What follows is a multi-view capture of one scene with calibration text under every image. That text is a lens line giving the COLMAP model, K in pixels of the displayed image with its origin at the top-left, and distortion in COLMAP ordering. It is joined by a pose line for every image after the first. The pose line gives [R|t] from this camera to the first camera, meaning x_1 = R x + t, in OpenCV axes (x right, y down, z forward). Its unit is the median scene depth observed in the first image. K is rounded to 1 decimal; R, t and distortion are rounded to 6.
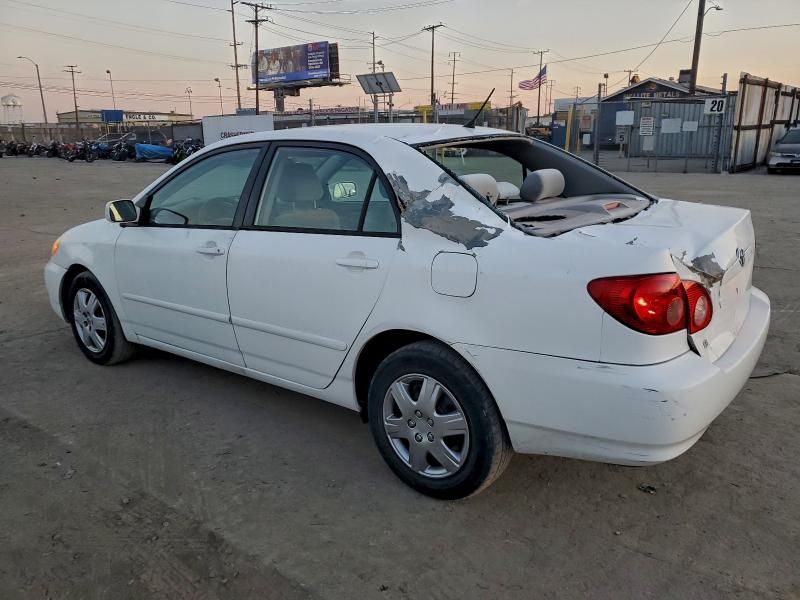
lens RADIAL K [[615.8, 0, 400.0], [0, 615.8, 300.0], [0, 0, 1]] dist [0.031705, -0.001943]
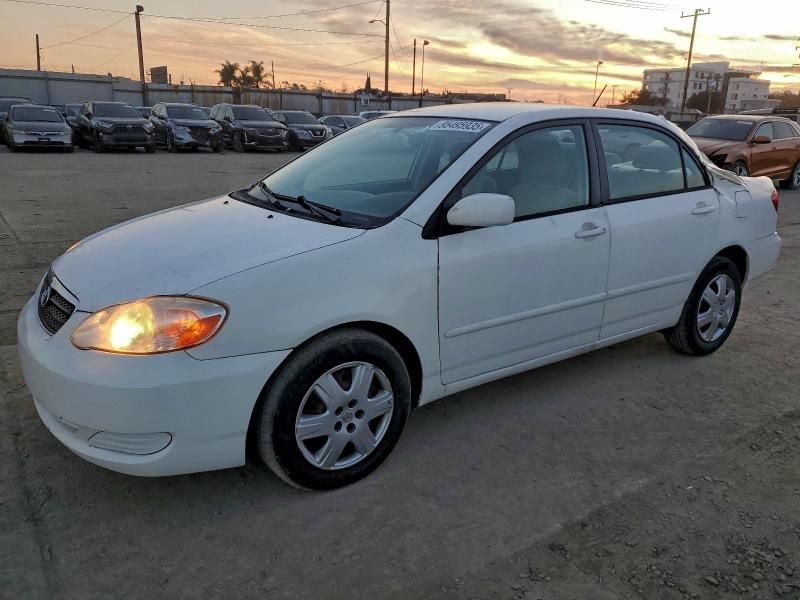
lens RADIAL K [[615.8, 0, 400.0], [0, 615.8, 300.0], [0, 0, 1]] dist [0.031705, -0.001943]
pose [[0.284453, -0.242297, 0.927566, -1.257544], [0.211701, 0.959526, 0.185724, -0.211641], [-0.935024, 0.143538, 0.324234, 0.947464]]
